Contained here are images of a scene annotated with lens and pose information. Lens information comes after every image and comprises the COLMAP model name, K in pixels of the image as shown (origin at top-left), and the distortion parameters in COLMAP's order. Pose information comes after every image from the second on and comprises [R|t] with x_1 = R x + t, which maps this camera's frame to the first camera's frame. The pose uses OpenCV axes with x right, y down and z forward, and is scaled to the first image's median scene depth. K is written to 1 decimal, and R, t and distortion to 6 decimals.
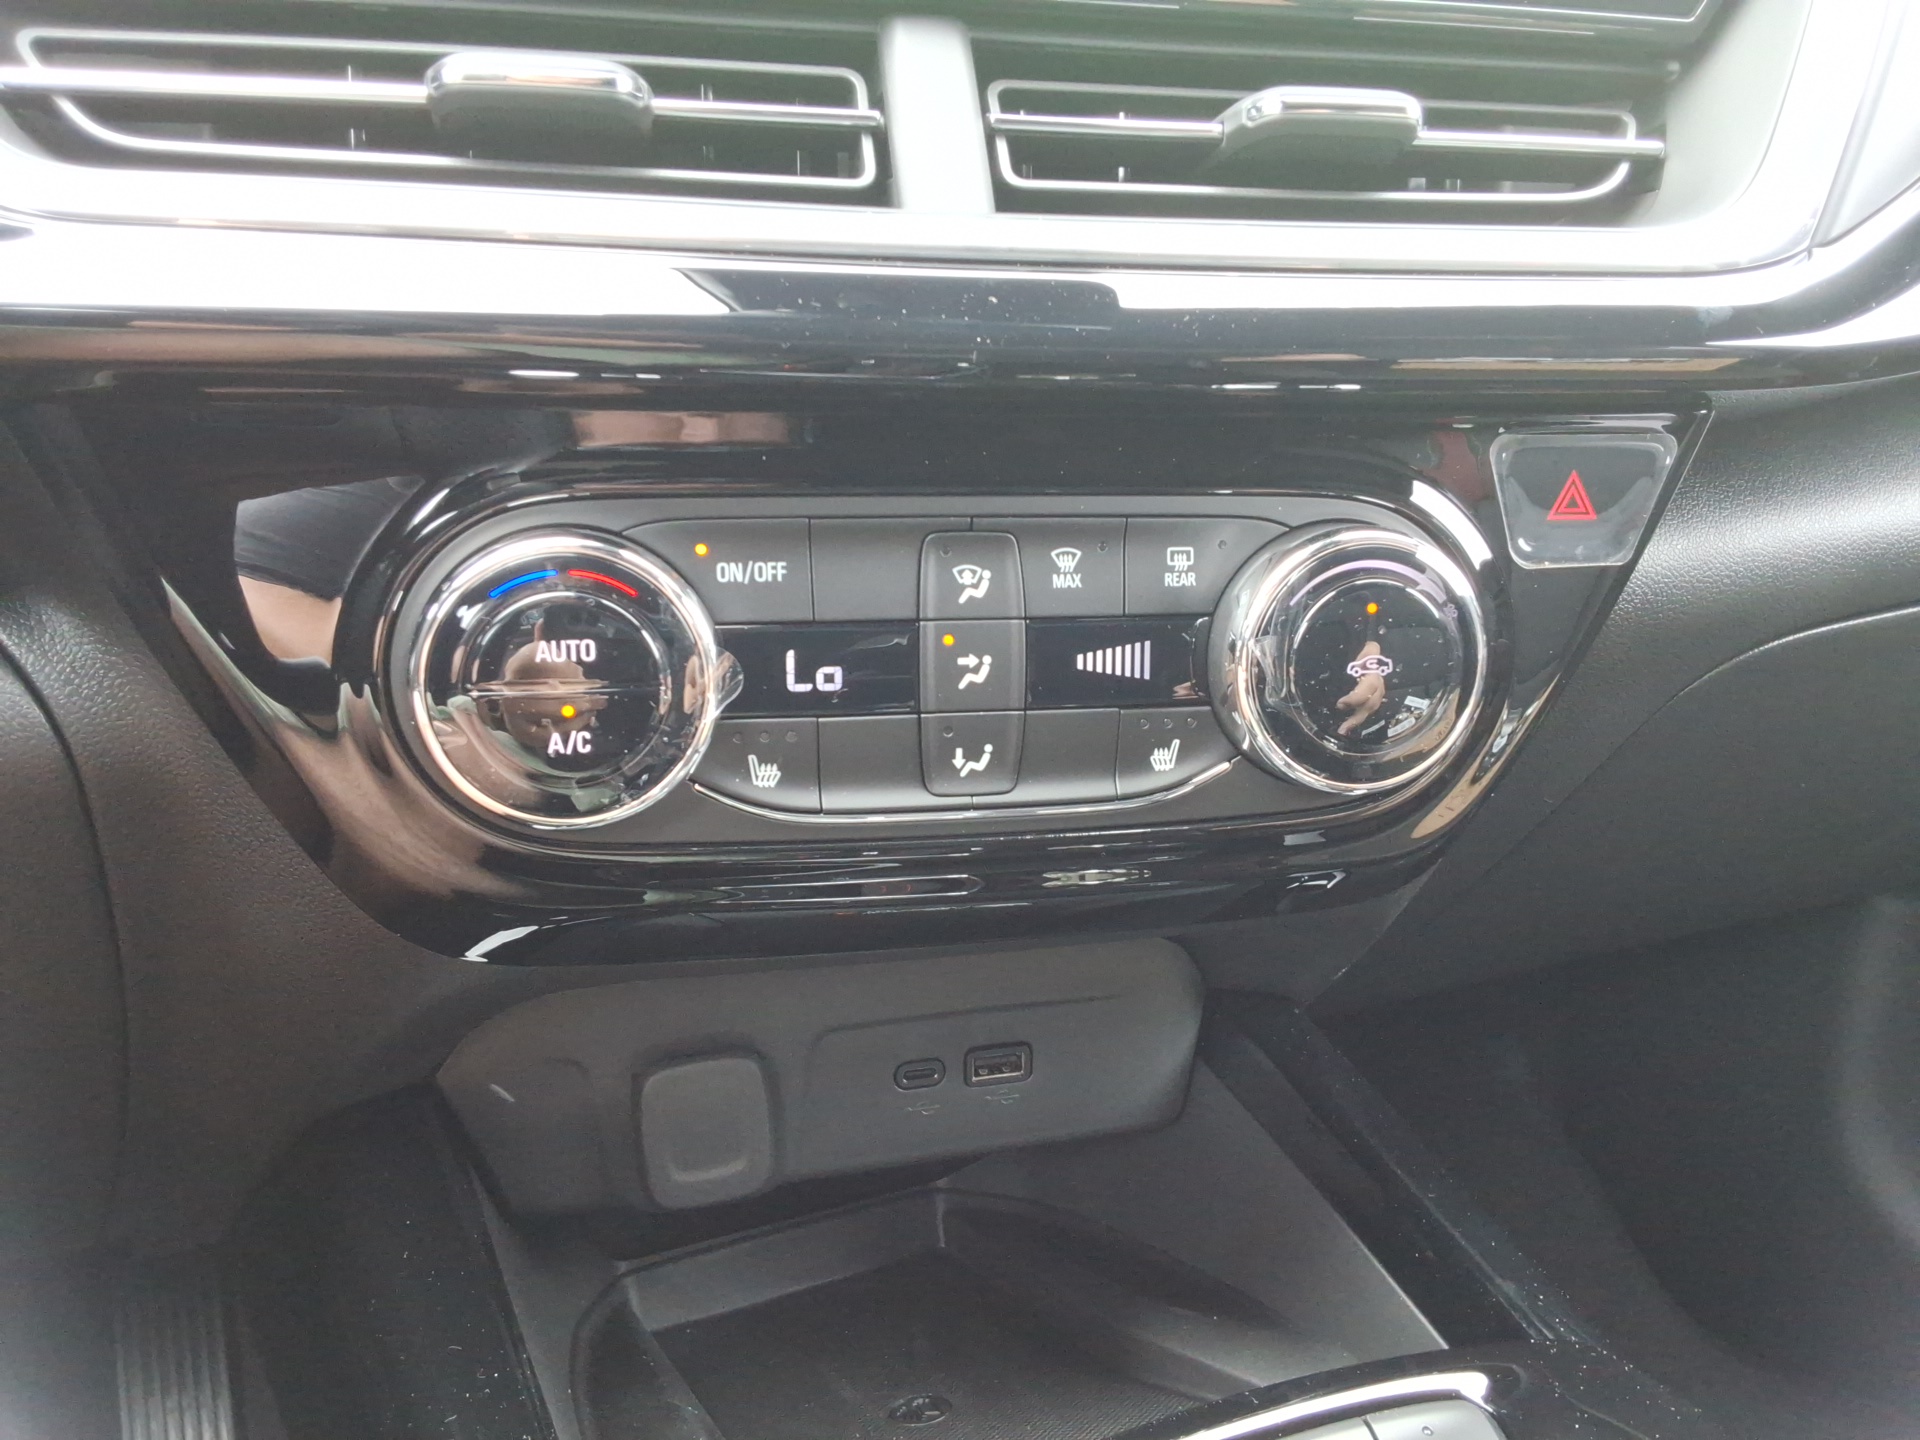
lens RADIAL K [[1595.7, 0, 979.4], [0, 1595.7, 675.2], [0, 0, 1]] dist [0.088945, -0.108091]
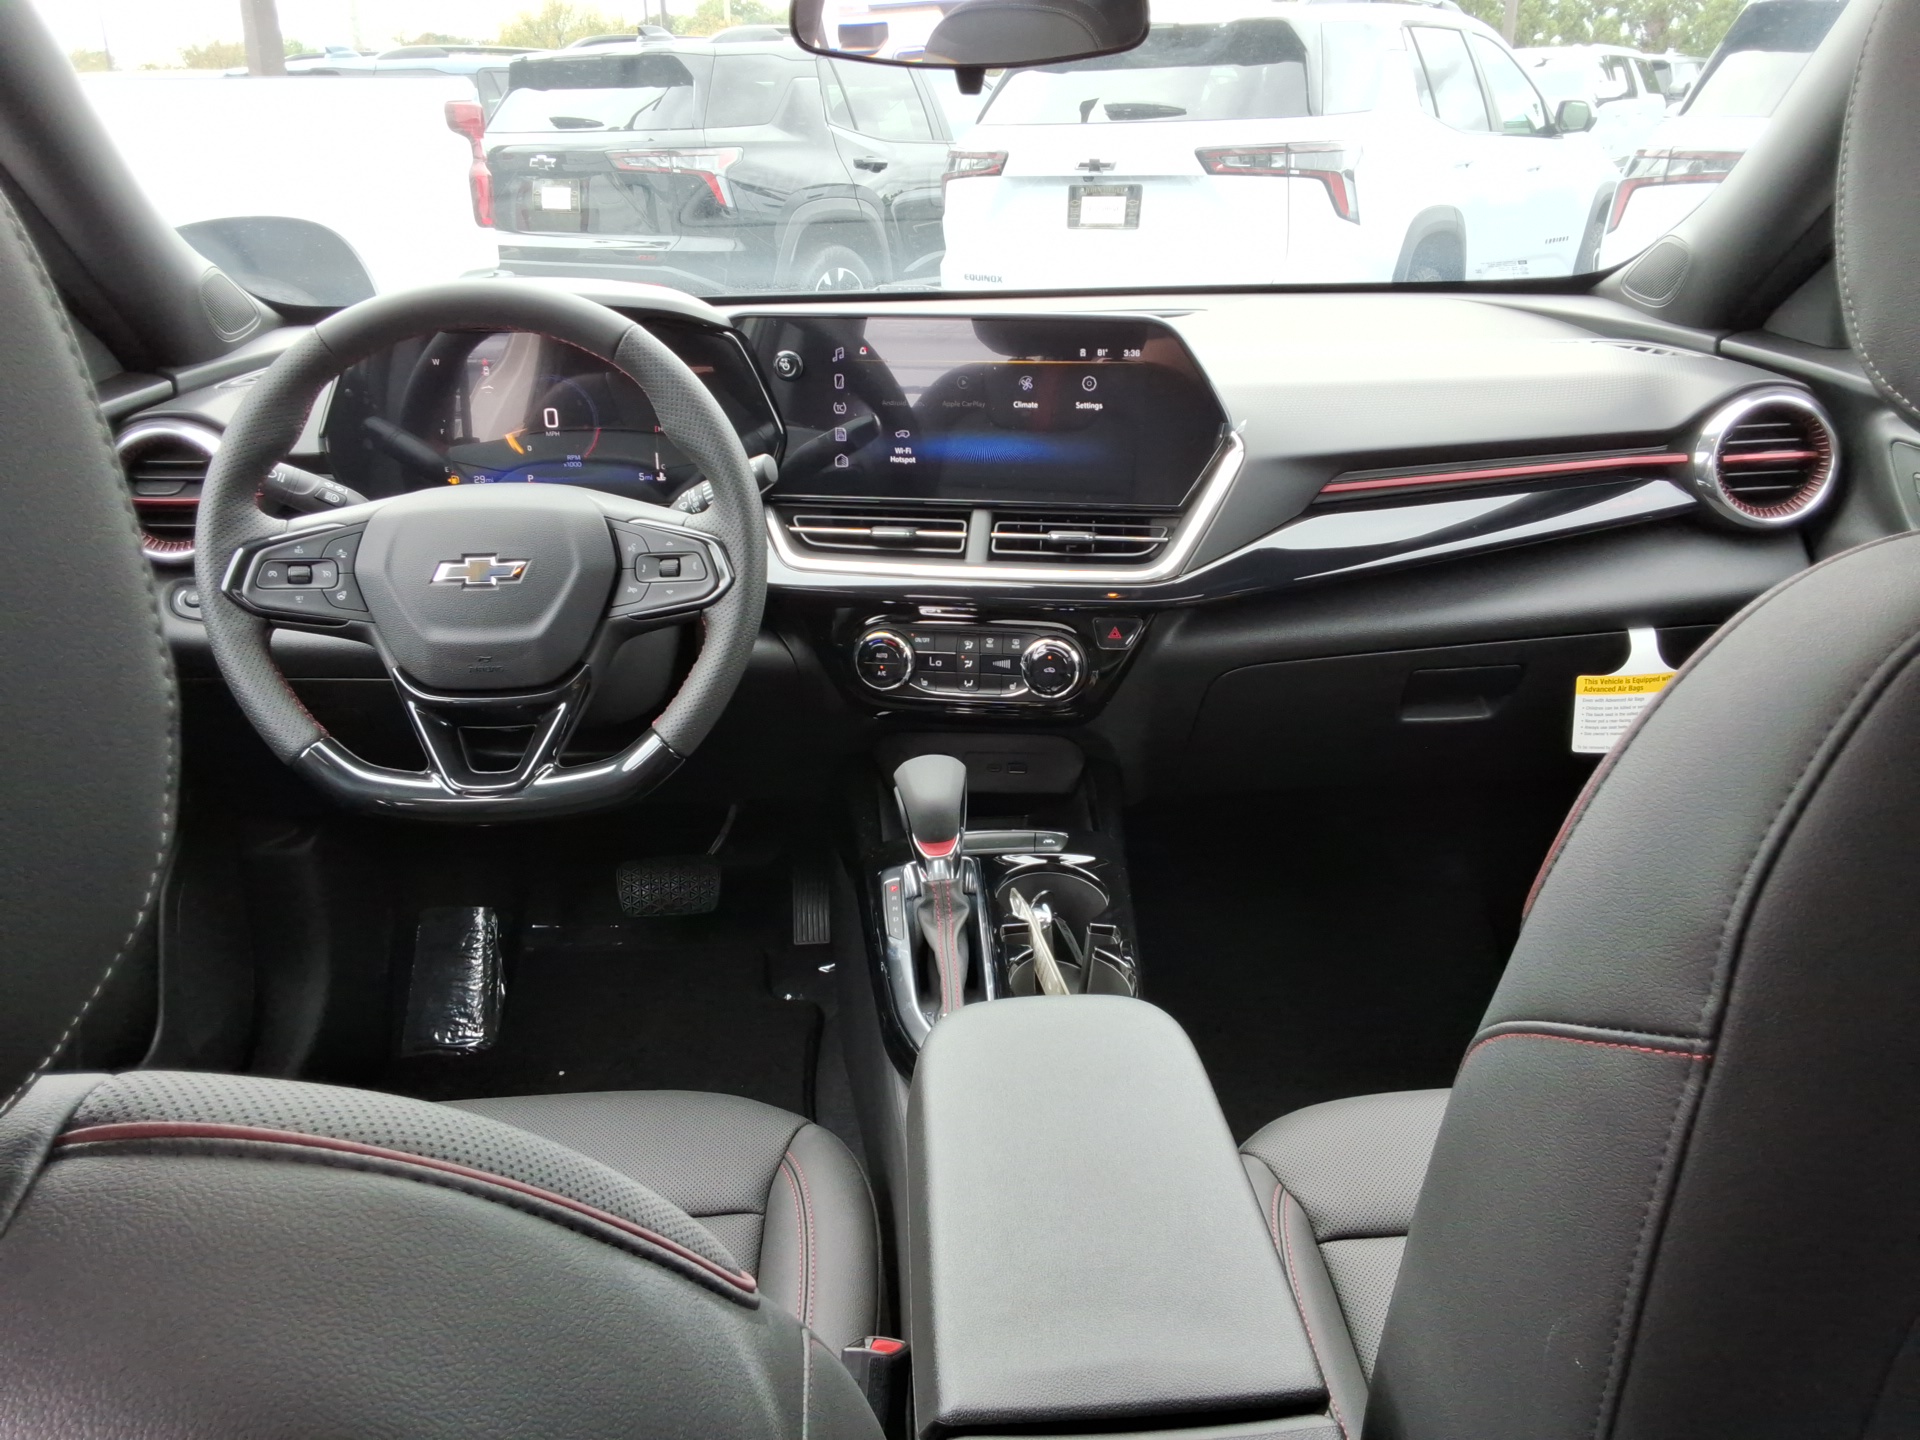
lens RADIAL K [[1595.7, 0, 958.7], [0, 1595.7, 715.4], [0, 0, 1]] dist [0.088945, -0.108091]
pose [[0.925495, 0.094655, -0.366743, 1.557230], [-0.057770, 0.992218, 0.110301, -0.336878], [0.374329, -0.080896, 0.923761, -3.058138]]
